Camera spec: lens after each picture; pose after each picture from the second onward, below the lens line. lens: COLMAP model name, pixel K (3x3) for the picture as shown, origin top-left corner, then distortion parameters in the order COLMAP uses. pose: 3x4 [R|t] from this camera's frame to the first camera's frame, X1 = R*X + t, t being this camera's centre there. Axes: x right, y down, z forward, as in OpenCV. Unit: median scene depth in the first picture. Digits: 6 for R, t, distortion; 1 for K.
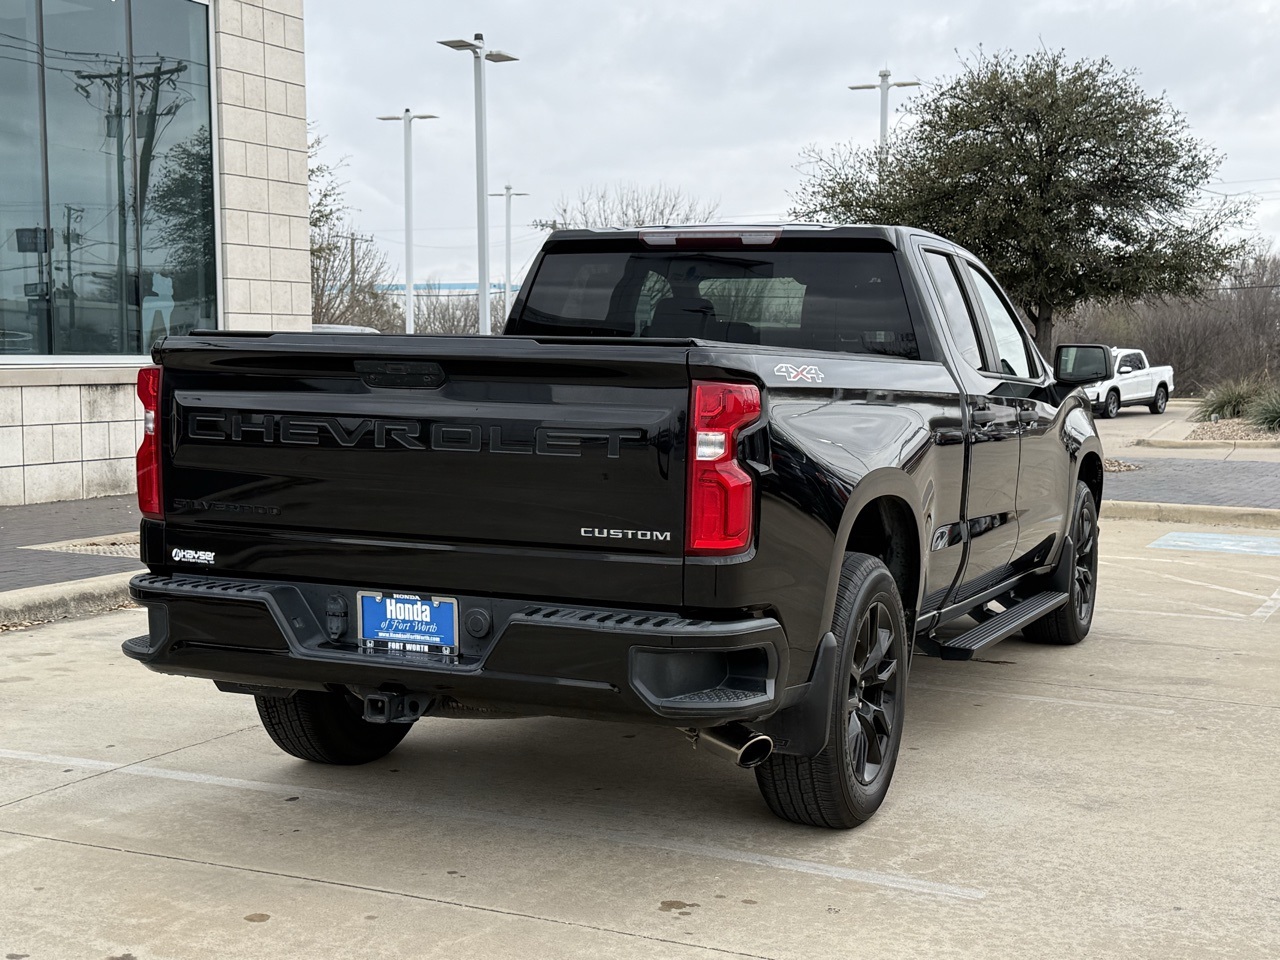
lens RADIAL K [[1706.4, 0, 659.3], [0, 1706.4, 482.9], [0, 0, 1]] dist [0.099180, -0.018193]
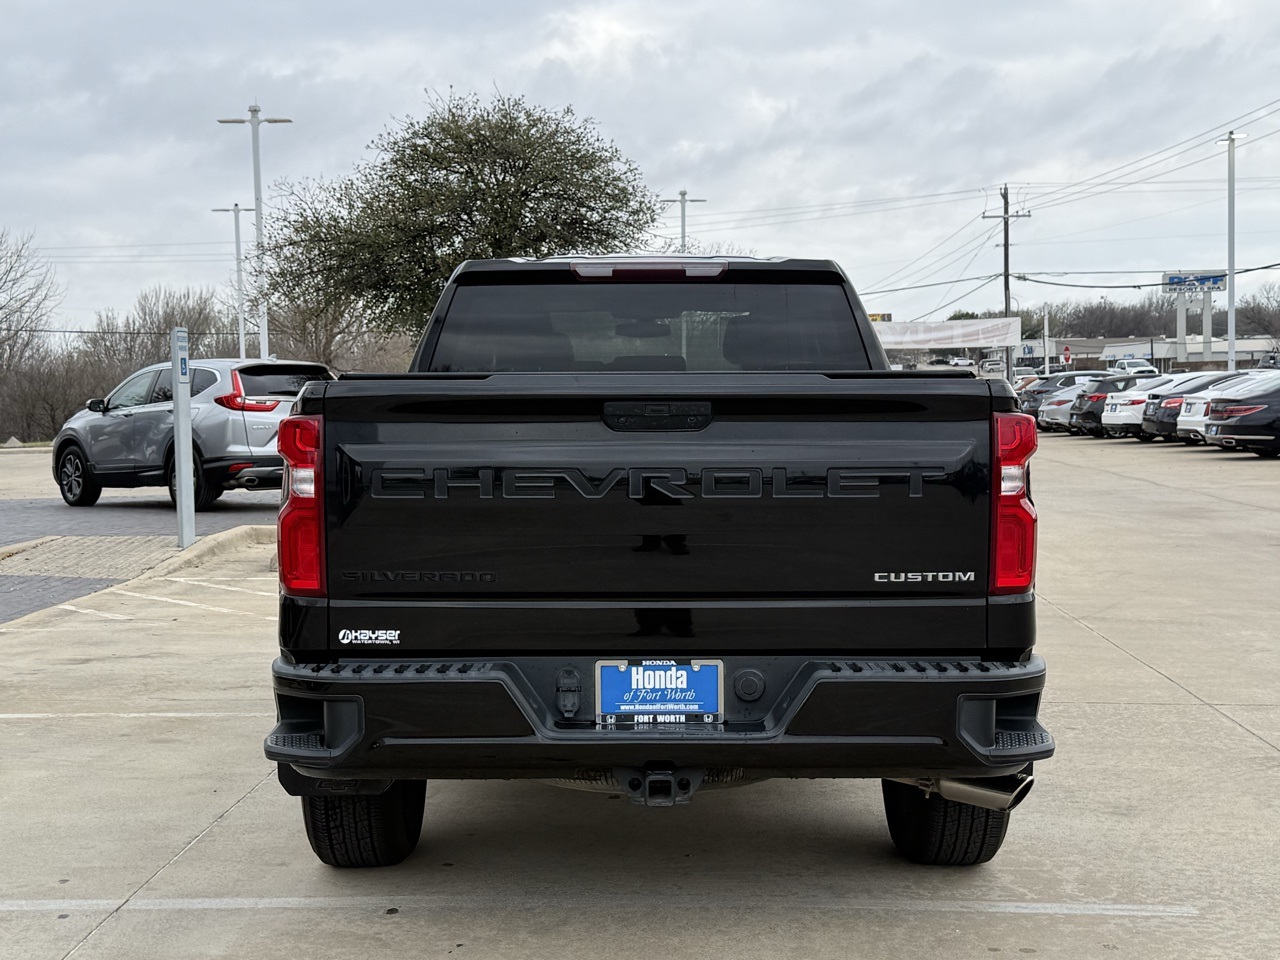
lens RADIAL K [[1679.7, 0, 640.0], [0, 1679.7, 480.0], [0, 0, 1]] dist [0.124904, -0.088933]
pose [[0.922330, -0.042548, 0.384053, -0.488634], [0.050939, 0.998633, -0.011698, -0.019460], [-0.383030, 0.030353, 0.923237, 0.182293]]
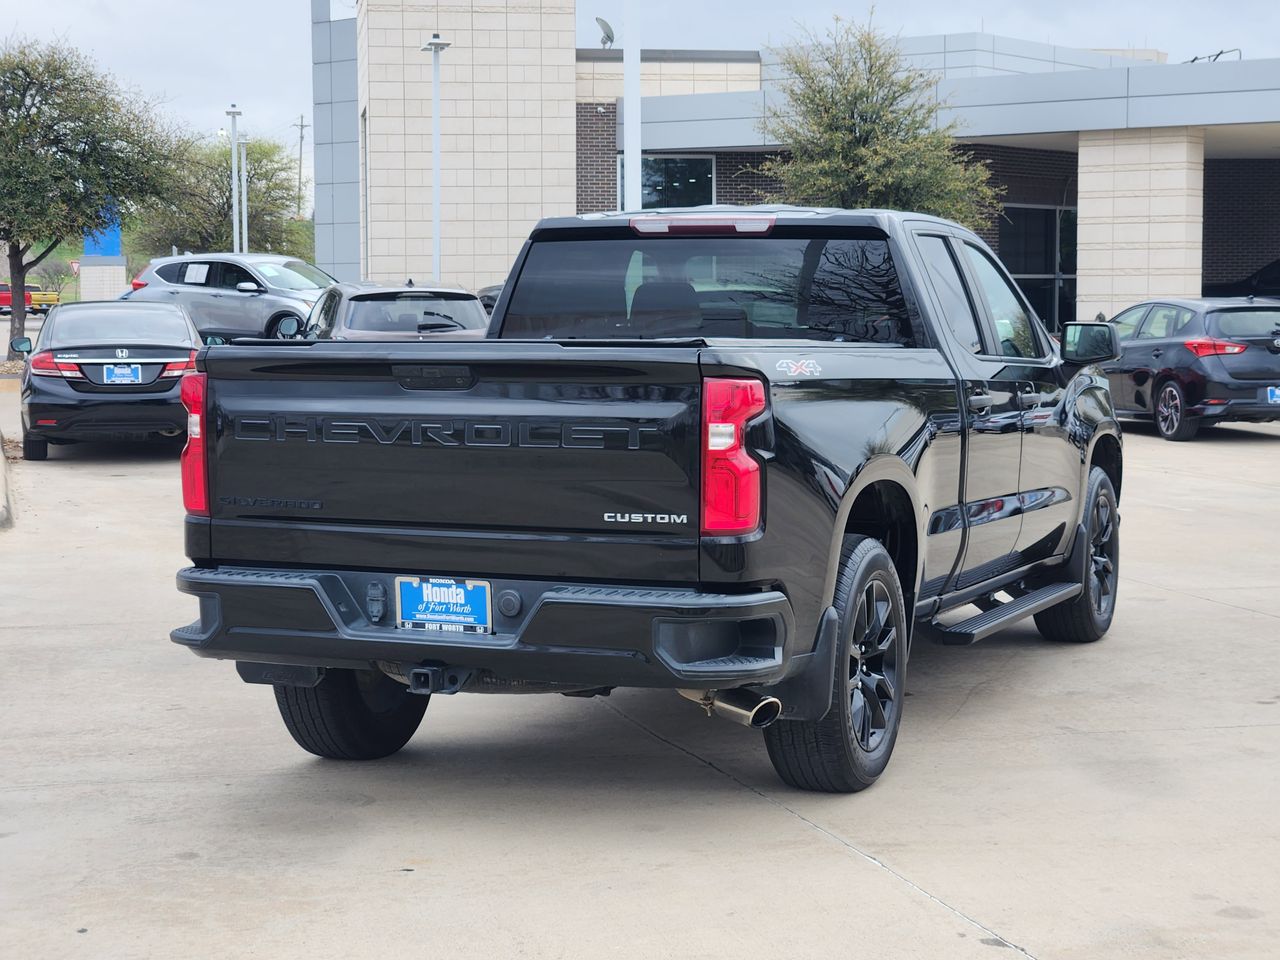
lens RADIAL K [[2266.2, 0, 555.7], [0, 2266.2, 526.6], [0, 0, 1]] dist [0.022649, 0.217514]
pose [[0.999652, -0.020595, -0.016479, -0.050418], [0.020873, 0.999639, 0.016929, 0.008790], [0.016125, -0.017267, 0.999721, -0.440165]]
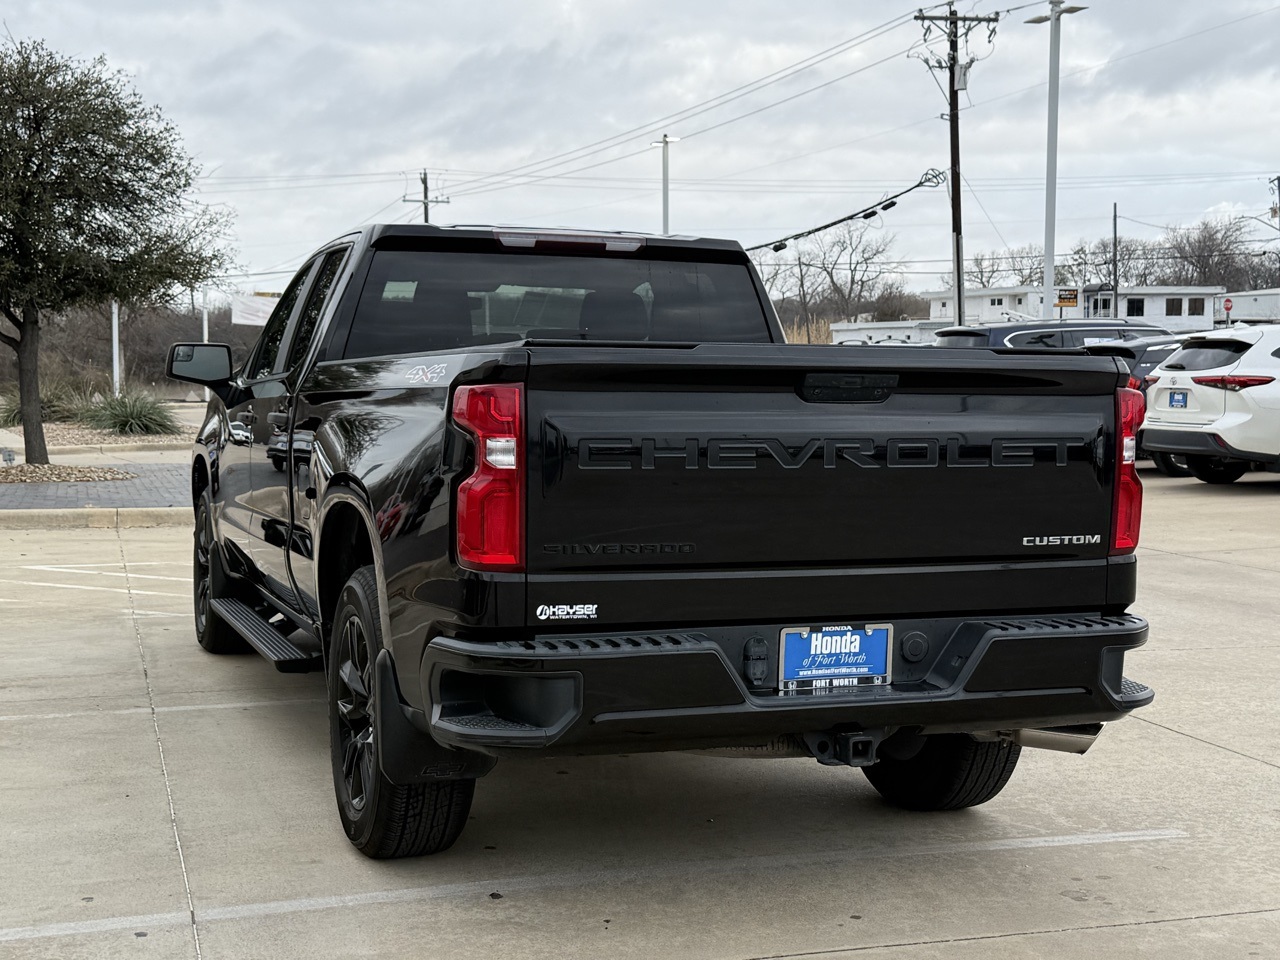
lens RADIAL K [[1680.3, 0, 647.3], [0, 1680.3, 505.1], [0, 0, 1]] dist [0.122008, -0.049818]
pose [[0.735530, -0.061792, 0.674668, -0.826508], [0.054271, 0.998006, 0.032239, -0.034647], [-0.675315, 0.012902, 0.737417, 0.393538]]
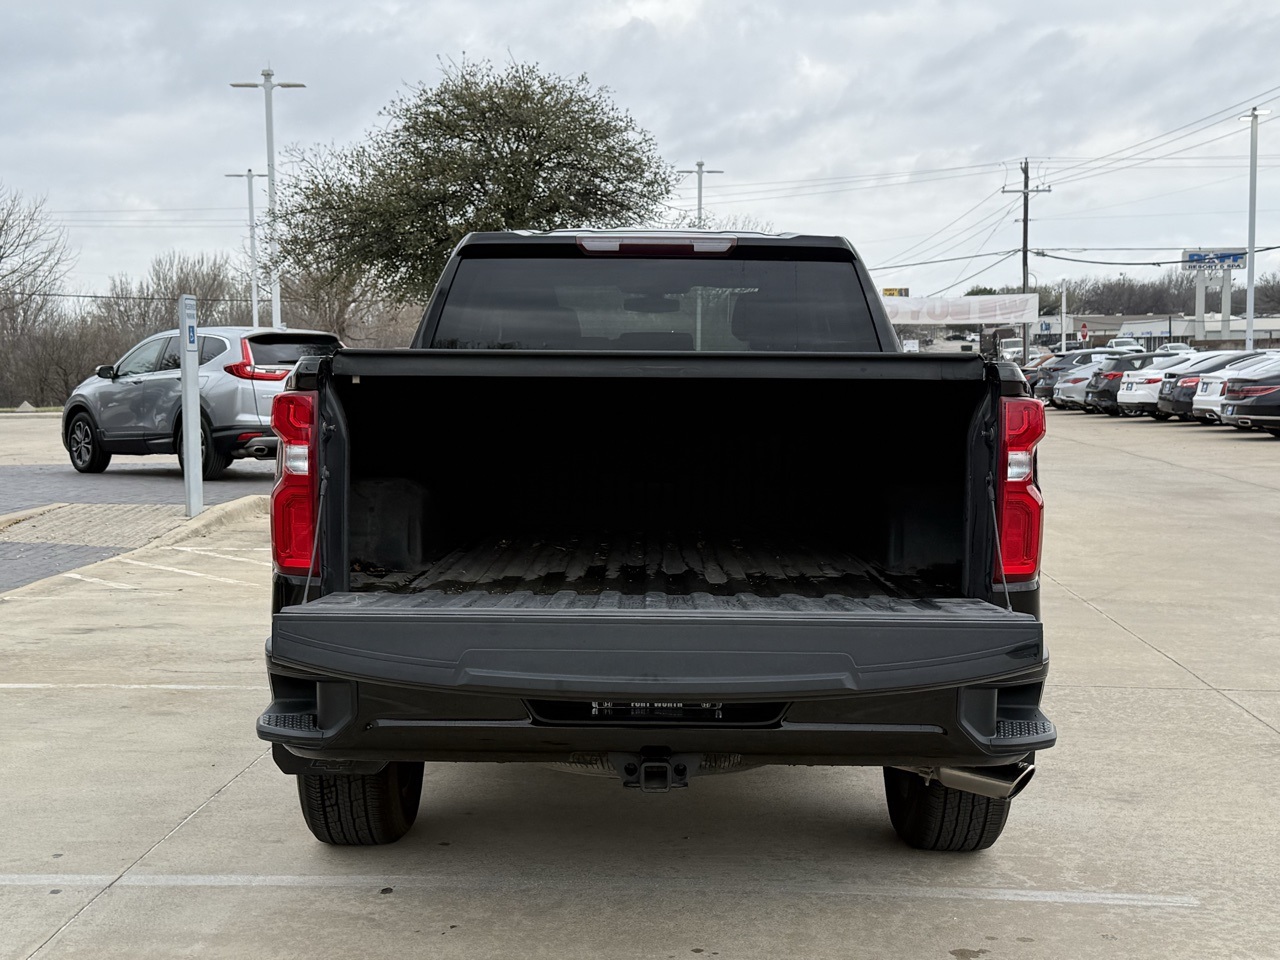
lens RADIAL K [[1680.3, 0, 647.3], [0, 1680.3, 505.1], [0, 0, 1]] dist [0.122008, -0.049818]
pose [[0.924221, -0.042945, 0.379435, -0.476050], [0.038520, 0.999072, 0.019250, -0.023763], [-0.379910, -0.003176, 0.925018, 0.193479]]
